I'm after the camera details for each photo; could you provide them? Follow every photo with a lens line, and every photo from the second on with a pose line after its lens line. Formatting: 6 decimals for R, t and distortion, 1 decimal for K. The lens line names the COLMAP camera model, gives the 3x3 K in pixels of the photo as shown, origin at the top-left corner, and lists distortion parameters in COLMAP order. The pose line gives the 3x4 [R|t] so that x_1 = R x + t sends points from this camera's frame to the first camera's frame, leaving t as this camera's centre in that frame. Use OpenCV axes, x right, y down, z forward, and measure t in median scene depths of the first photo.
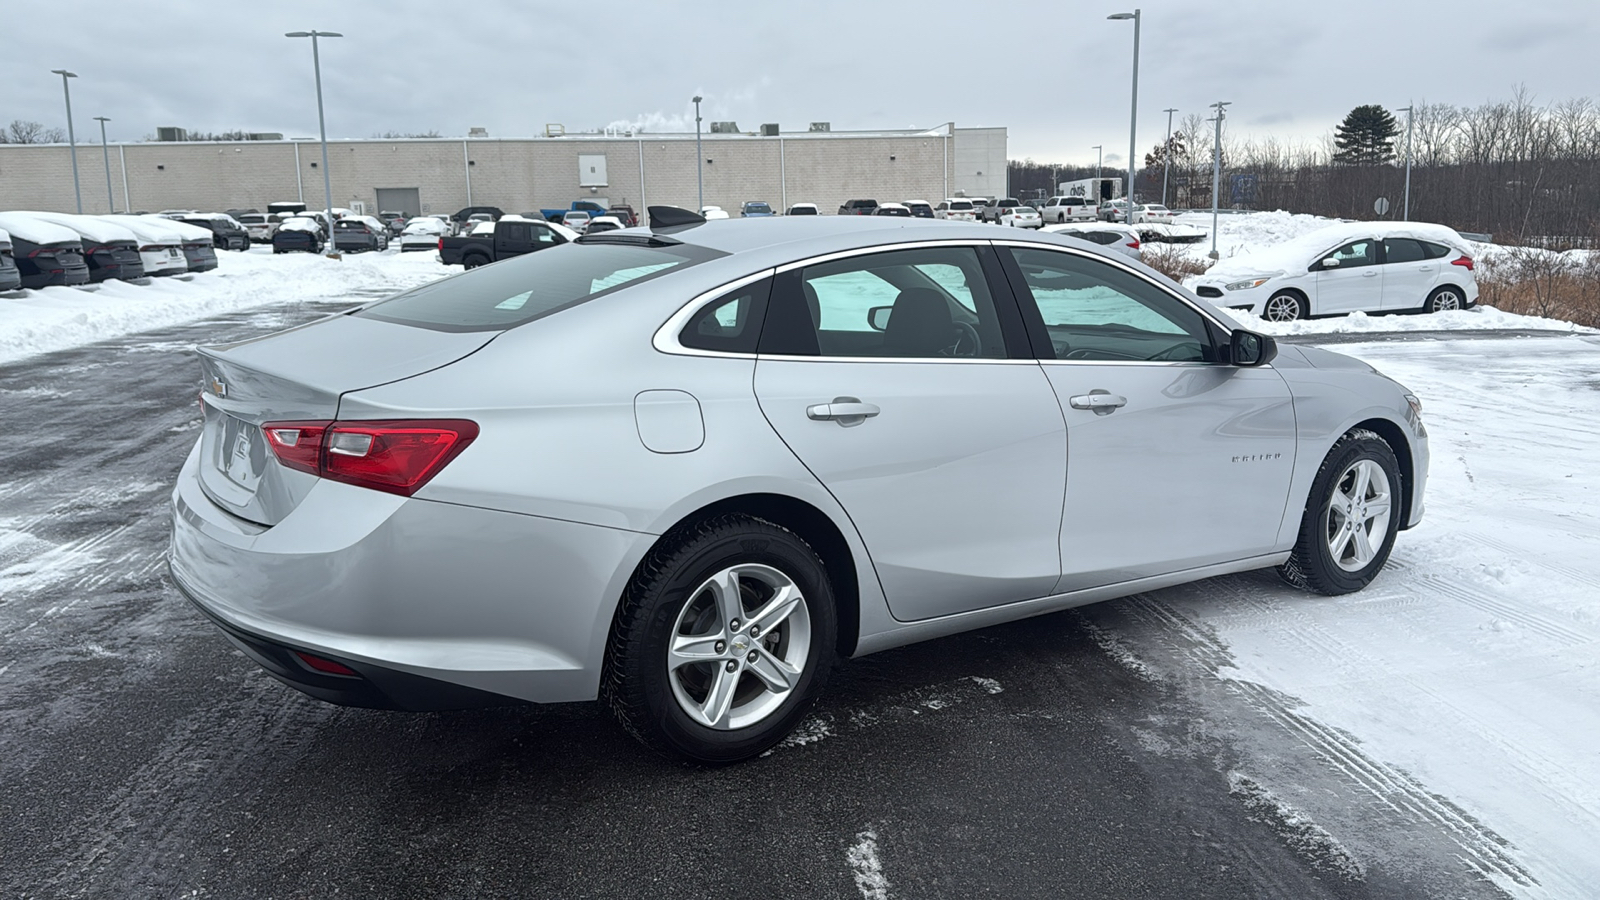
lens RADIAL K [[1257.4, 0, 829.1], [0, 1257.4, 458.6], [0, 0, 1]] dist [0.159987, -0.284354]
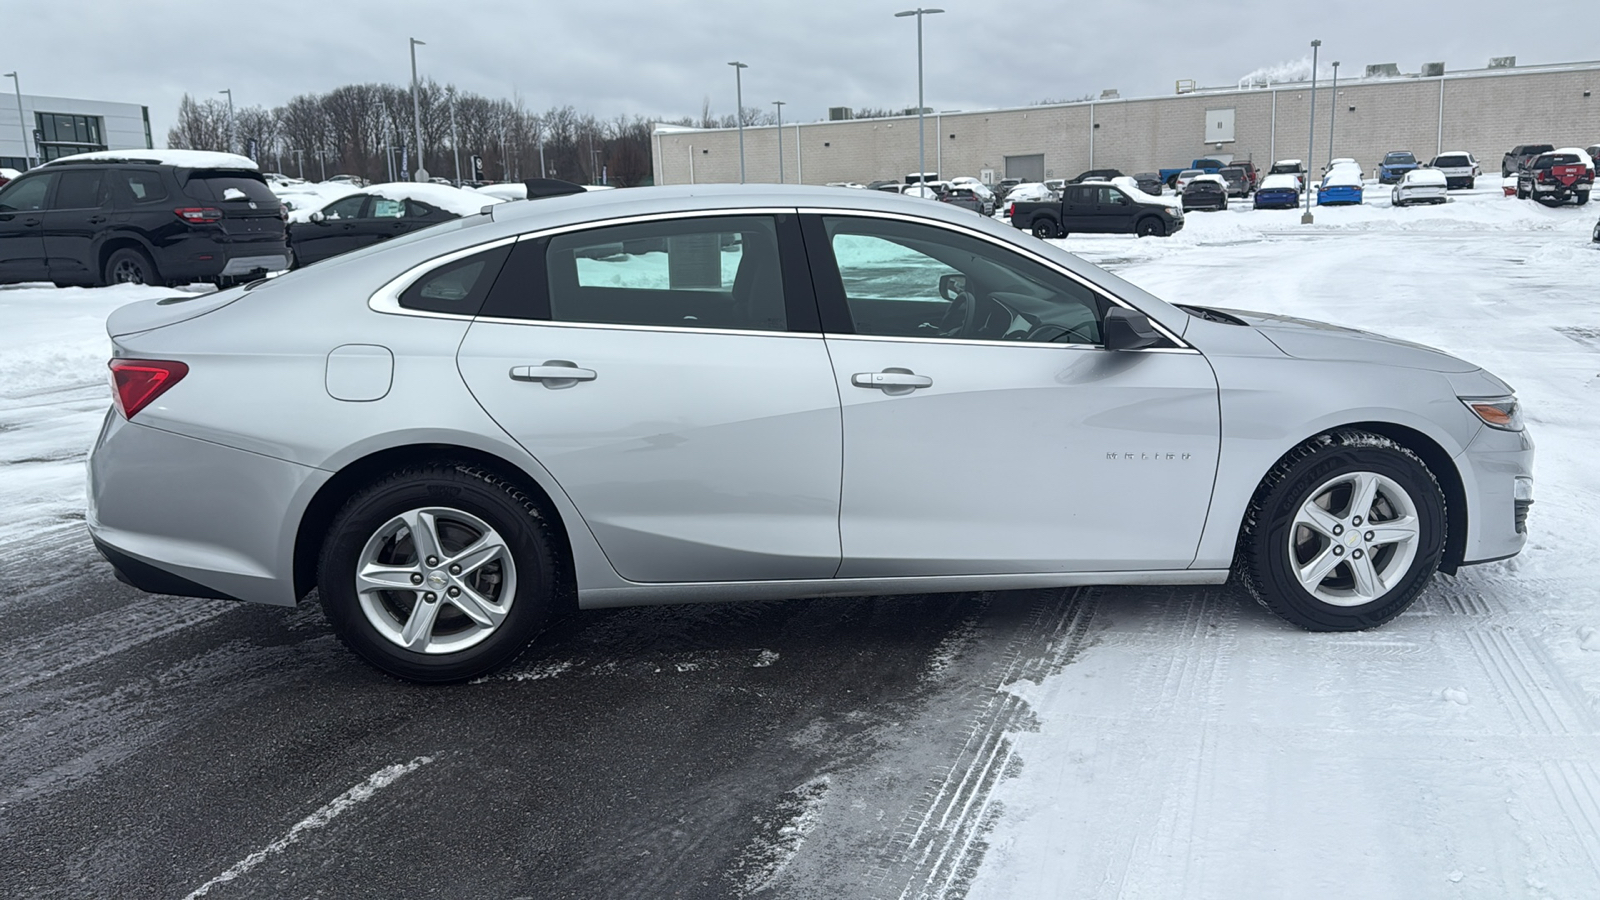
lens RADIAL K [[1256.5, 0, 817.7], [0, 1256.5, 472.3], [0, 0, 1]] dist [0.138775, -0.235843]
pose [[0.878285, 0.085900, -0.470358, 0.122236], [-0.067210, 0.996142, 0.056422, -0.005207], [0.473390, -0.017942, 0.880670, 0.029444]]
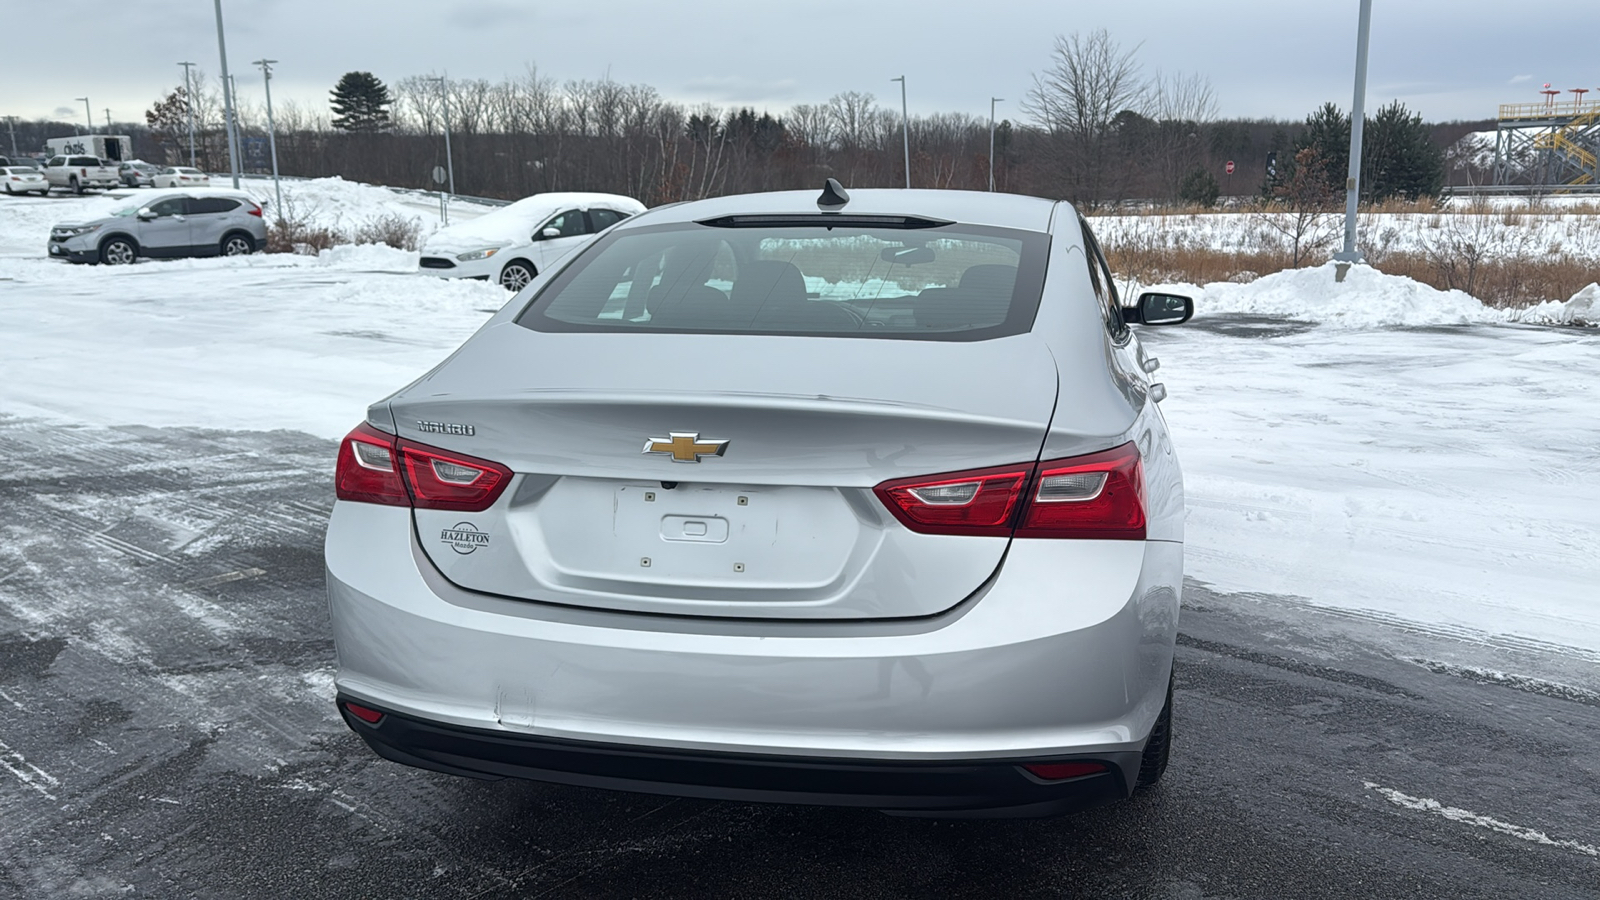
lens RADIAL K [[1274.5, 0, 833.5], [0, 1274.5, 474.5], [0, 0, 1]] dist [0.104143, -0.163321]
pose [[0.742640, -0.140801, 0.654722, -0.143162], [0.117873, 0.989867, 0.079175, -0.014229], [-0.659236, 0.018376, 0.751712, 0.071911]]
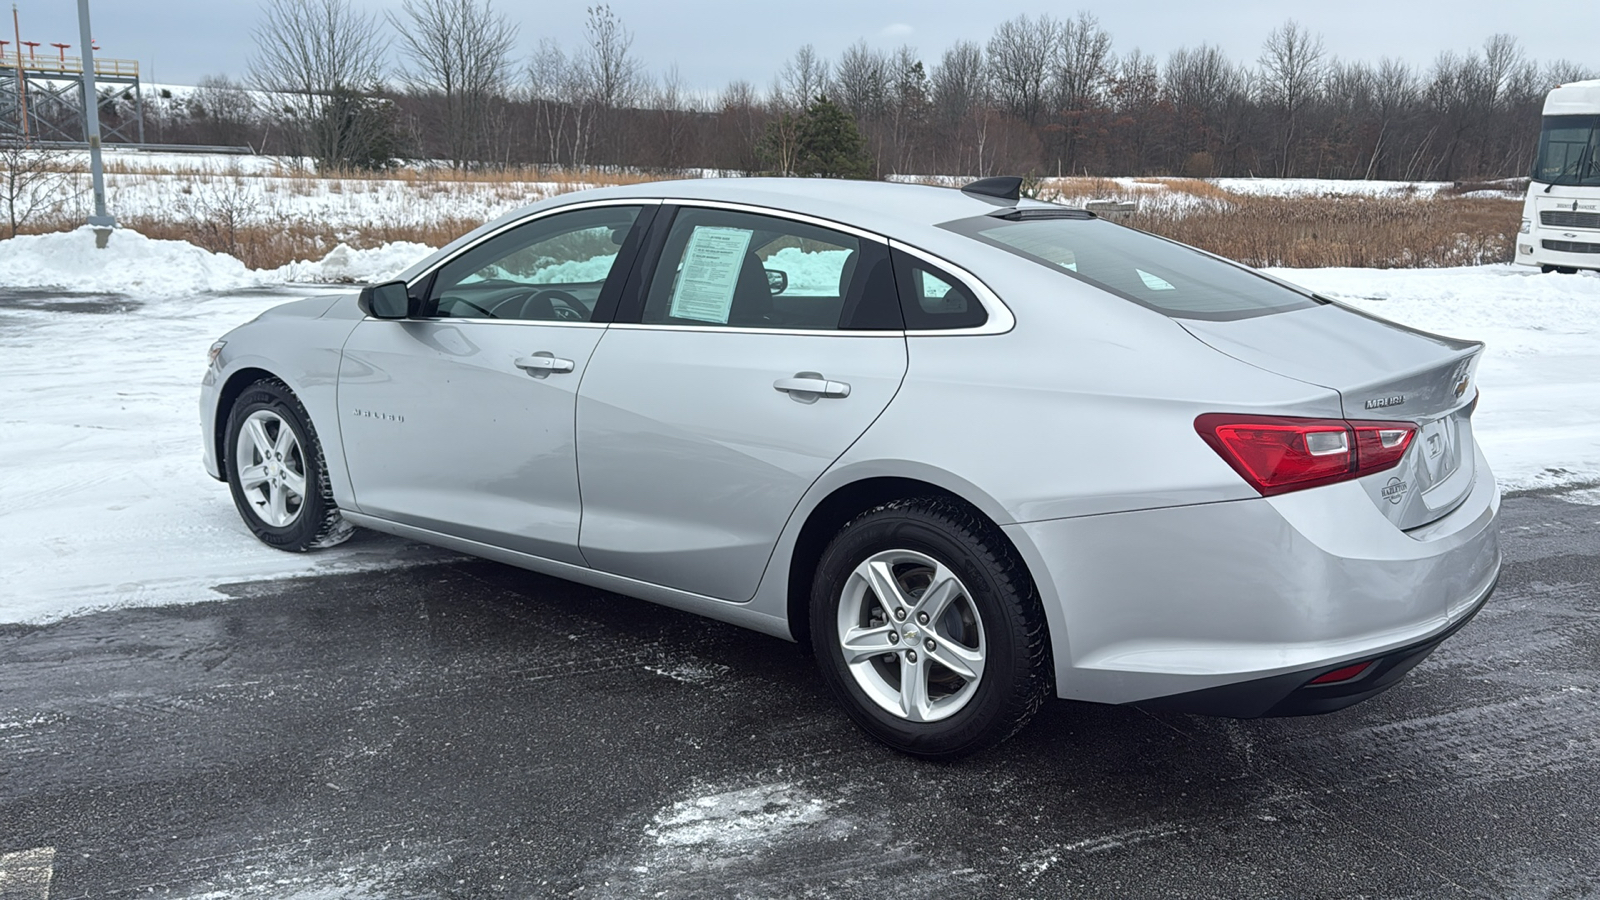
lens RADIAL K [[1268.8, 0, 832.7], [0, 1268.8, 442.5], [0, 0, 1]] dist [0.127468, -0.201538]
pose [[-0.298475, -0.198721, 0.933500, -0.206653], [0.132793, 0.959924, 0.246805, -0.052284], [-0.945134, 0.197627, -0.260125, 0.282702]]
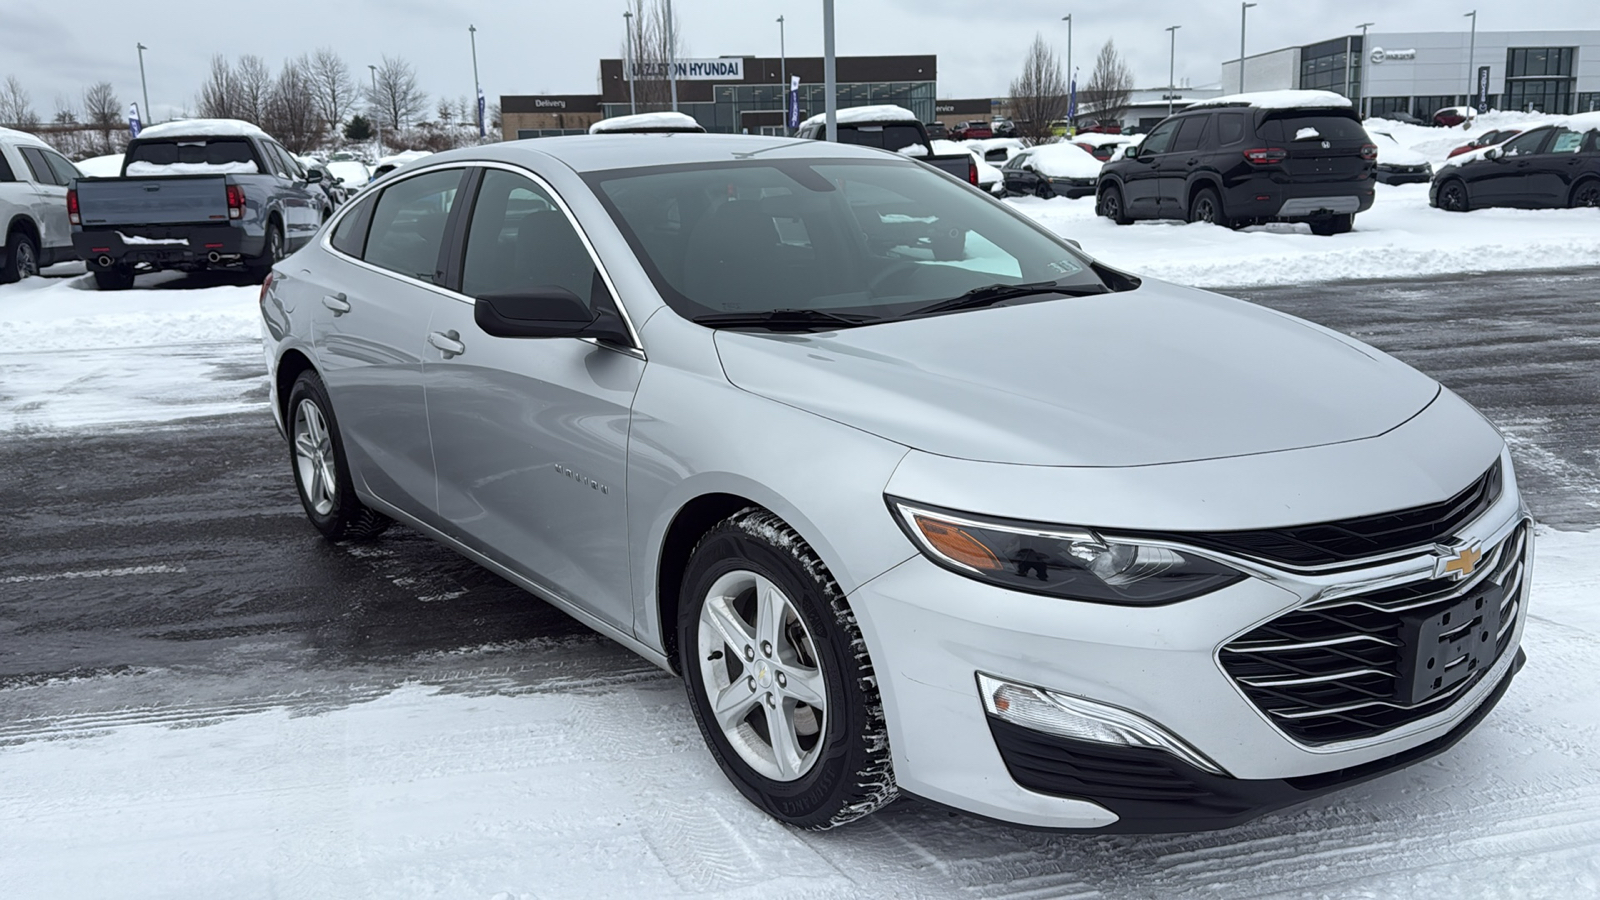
lens RADIAL K [[1265.2, 0, 792.4], [0, 1265.2, 457.2], [0, 0, 1]] dist [0.103524, -0.170919]
pose [[0.022548, 0.215311, -0.976285, 0.224990], [-0.139977, 0.967594, 0.210161, -0.038418], [0.989898, 0.131919, 0.051956, 0.241413]]
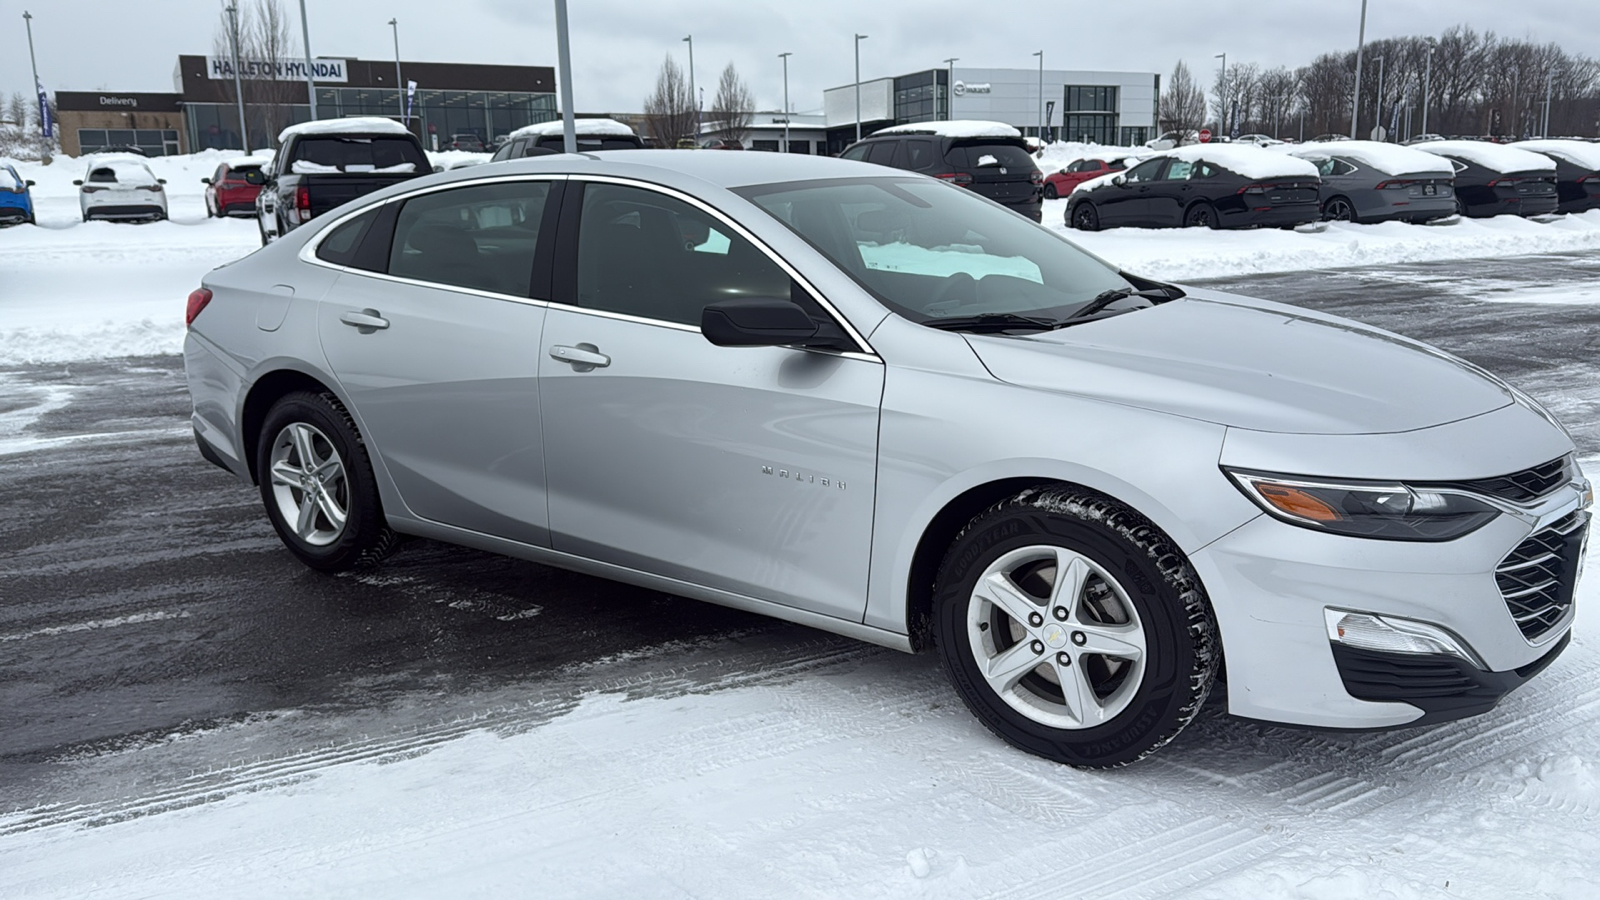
lens RADIAL K [[1256.5, 0, 817.7], [0, 1256.5, 472.3], [0, 0, 1]] dist [0.138775, -0.235843]
pose [[0.330224, 0.206338, -0.921074, 0.224411], [-0.146043, 0.975233, 0.166111, -0.027859], [0.932536, 0.079662, 0.352180, 0.169314]]
